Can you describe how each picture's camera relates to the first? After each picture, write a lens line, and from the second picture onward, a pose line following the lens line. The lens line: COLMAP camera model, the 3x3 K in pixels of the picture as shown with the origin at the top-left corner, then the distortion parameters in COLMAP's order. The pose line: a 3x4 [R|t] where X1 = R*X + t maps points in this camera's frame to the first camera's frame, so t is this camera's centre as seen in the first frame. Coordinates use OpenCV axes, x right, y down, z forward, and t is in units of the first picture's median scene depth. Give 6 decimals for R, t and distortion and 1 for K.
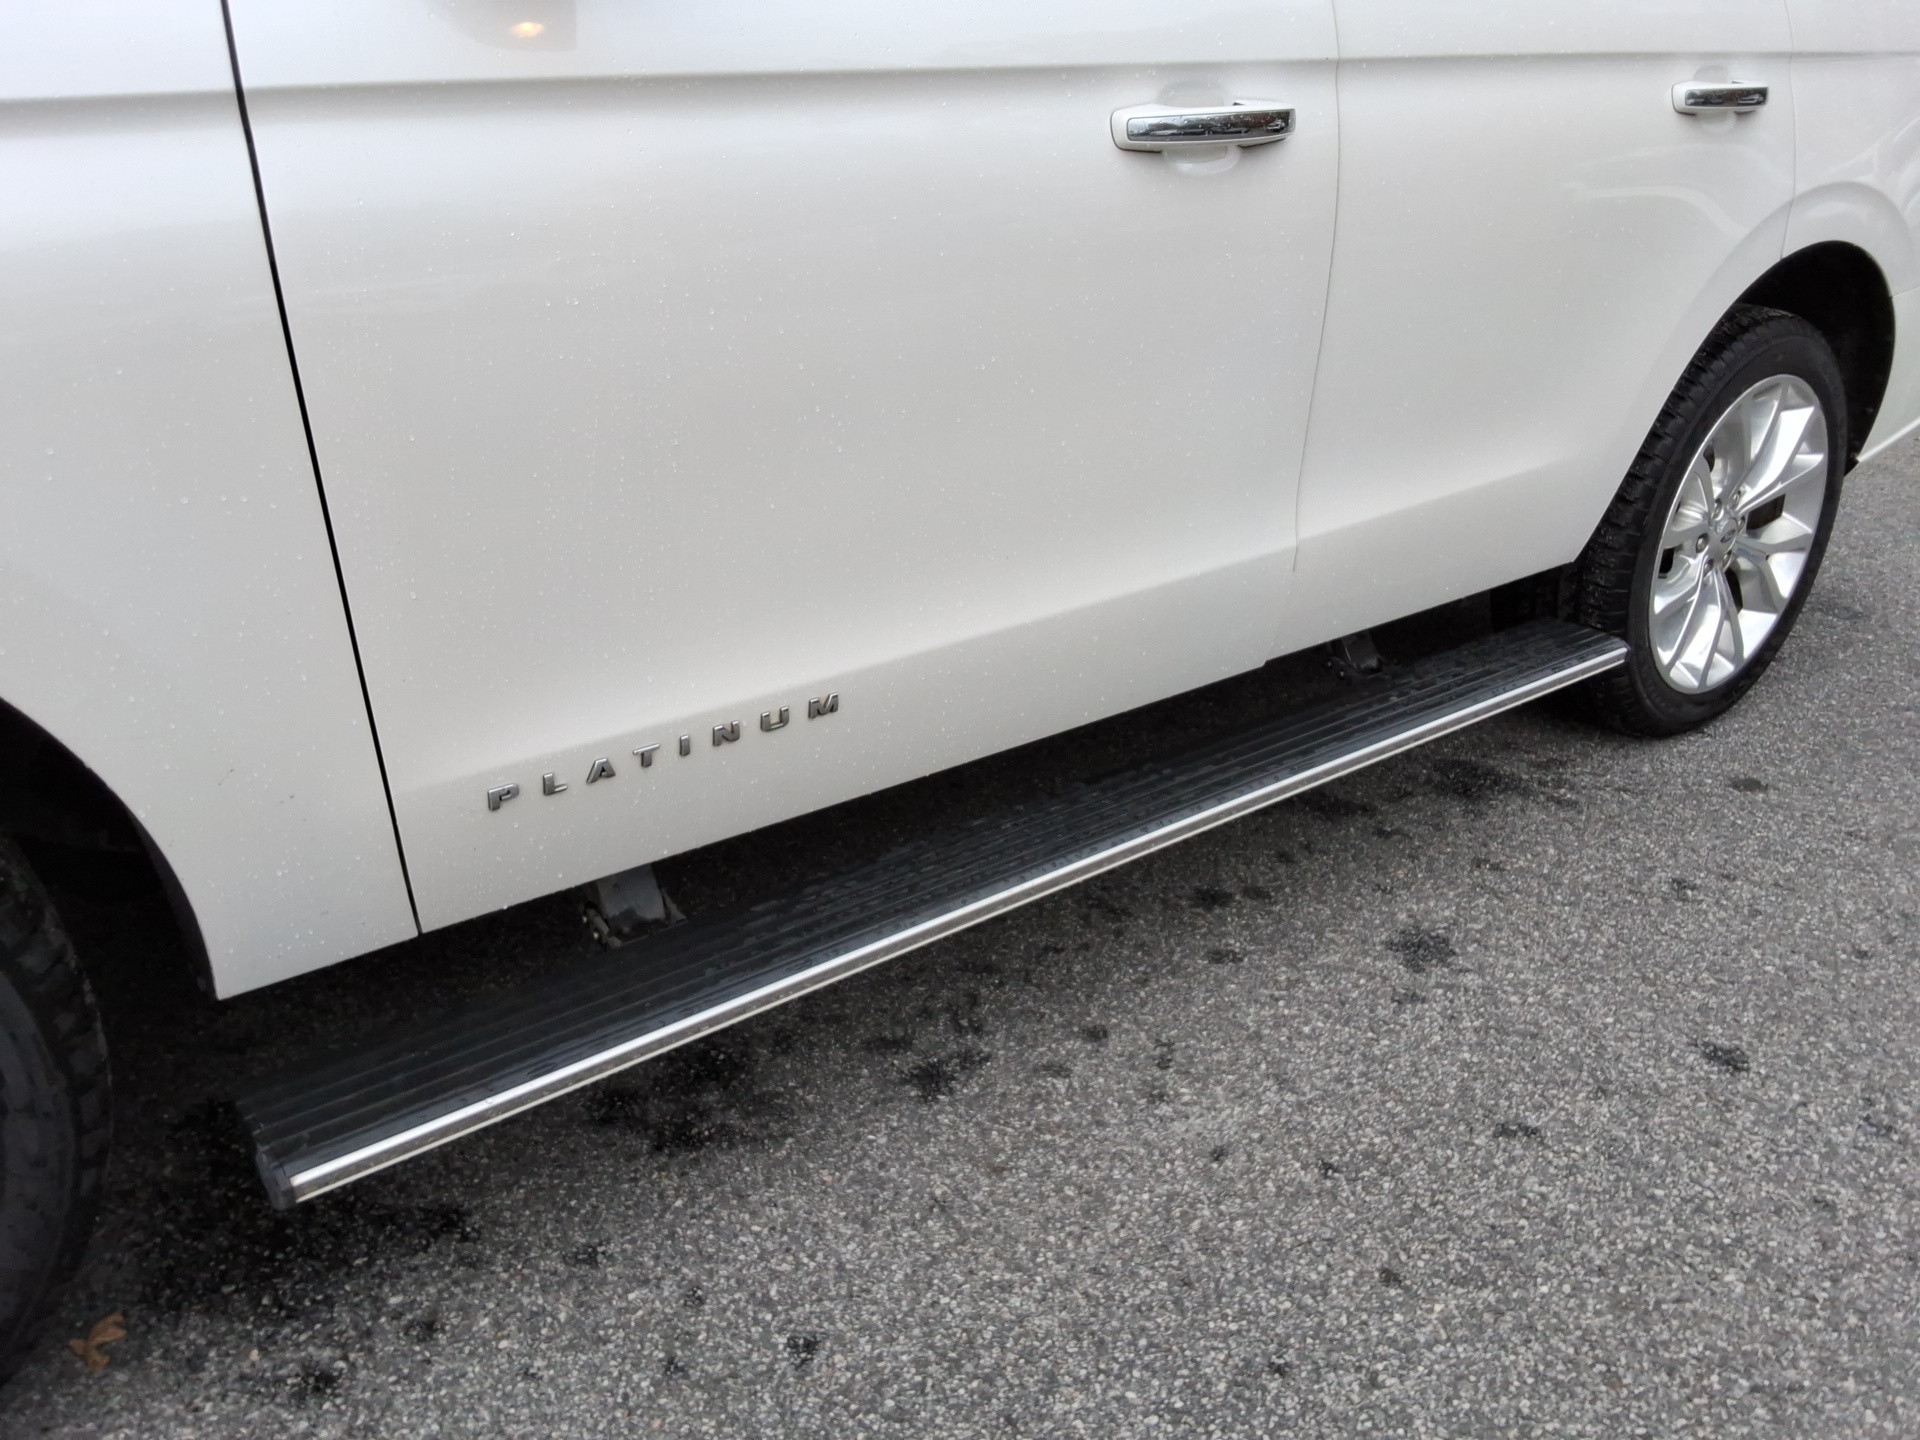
lens RADIAL K [[1541.1, 0, 947.1], [0, 1541.1, 718.4], [0, 0, 1]] dist [0.083818, -0.127443]
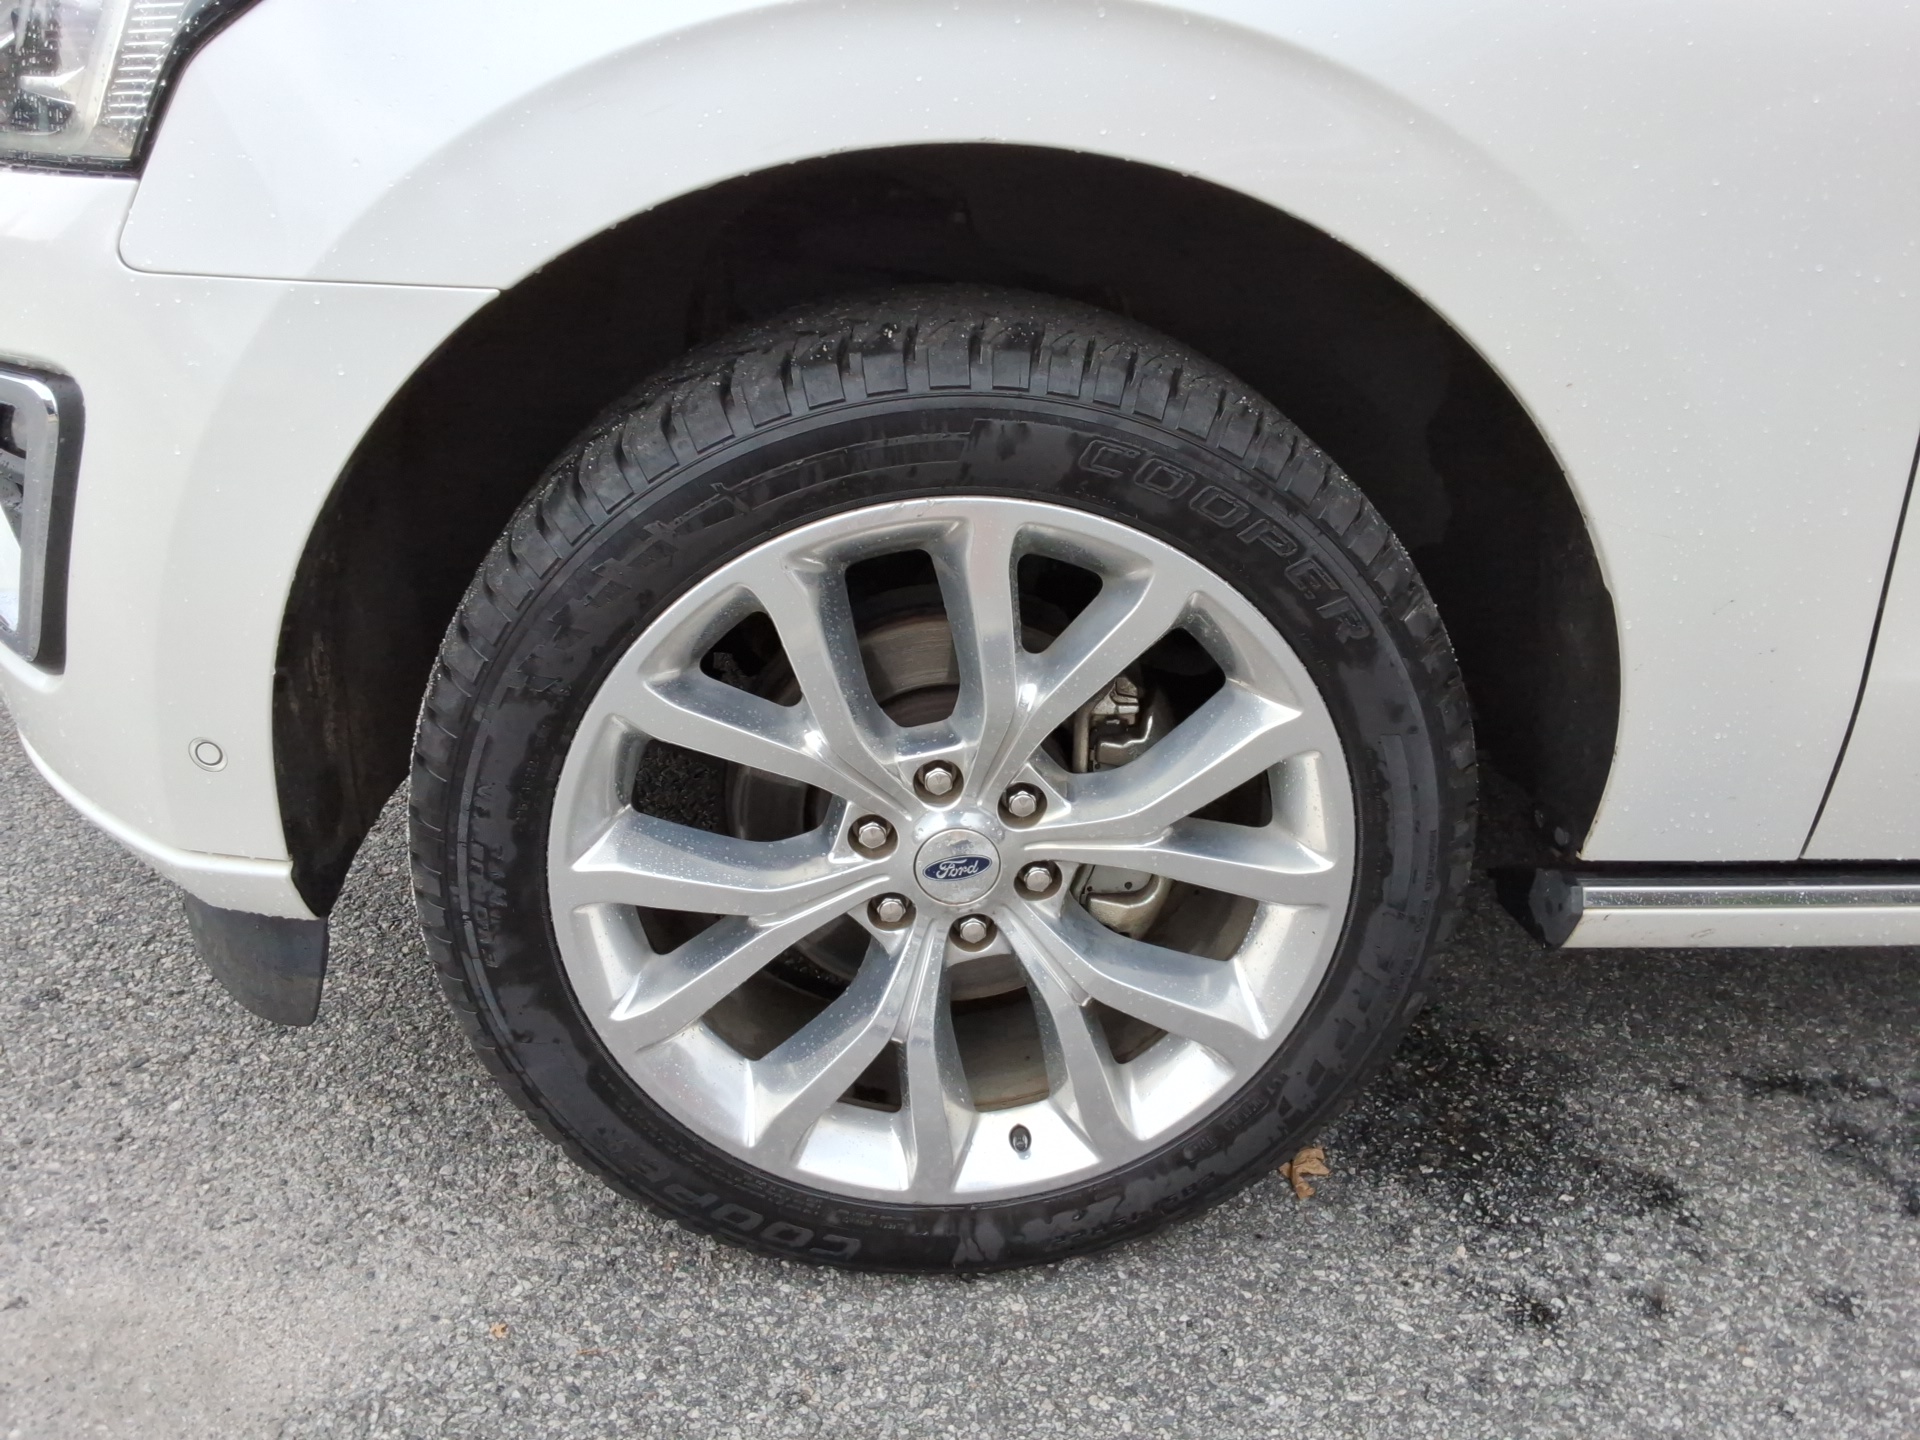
lens RADIAL K [[1541.1, 0, 962.5], [0, 1541.1, 710.5], [0, 0, 1]] dist [0.083818, -0.127443]
pose [[0.836109, 0.242223, -0.492189, -0.293162], [-0.249324, 0.967004, 0.052354, 0.119111], [0.488630, 0.078941, 0.868913, 0.042440]]
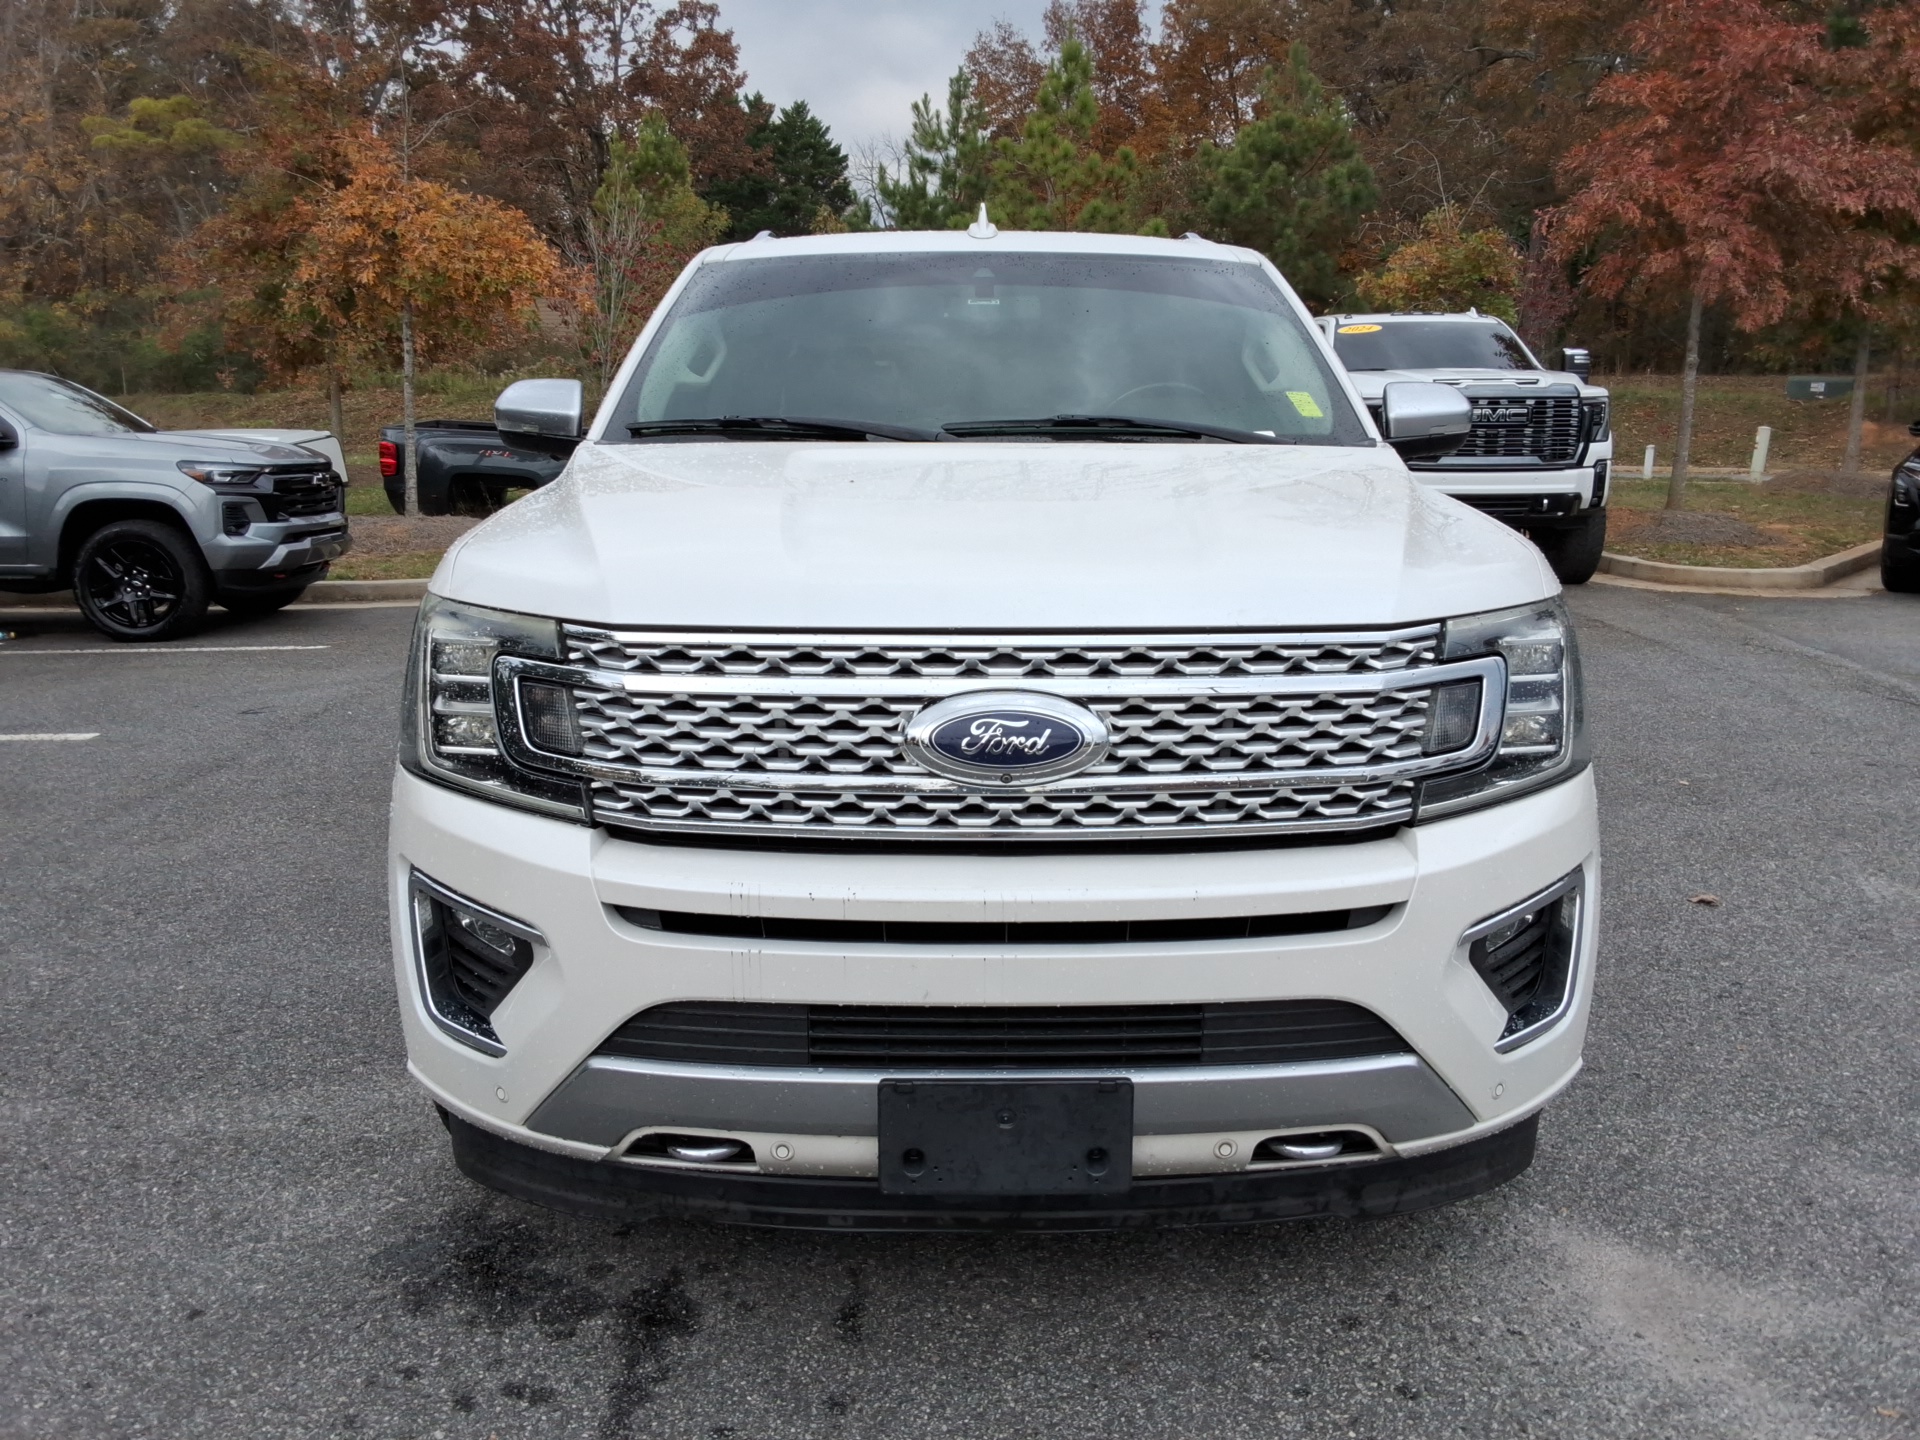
lens RADIAL K [[1541.1, 0, 973.6], [0, 1541.1, 718.0], [0, 0, 1]] dist [0.083818, -0.127443]
pose [[0.600102, -0.178801, 0.779685, -2.427987], [0.330406, 0.943072, -0.038034, -0.151236], [-0.728498, 0.280437, 0.625016, -0.131392]]
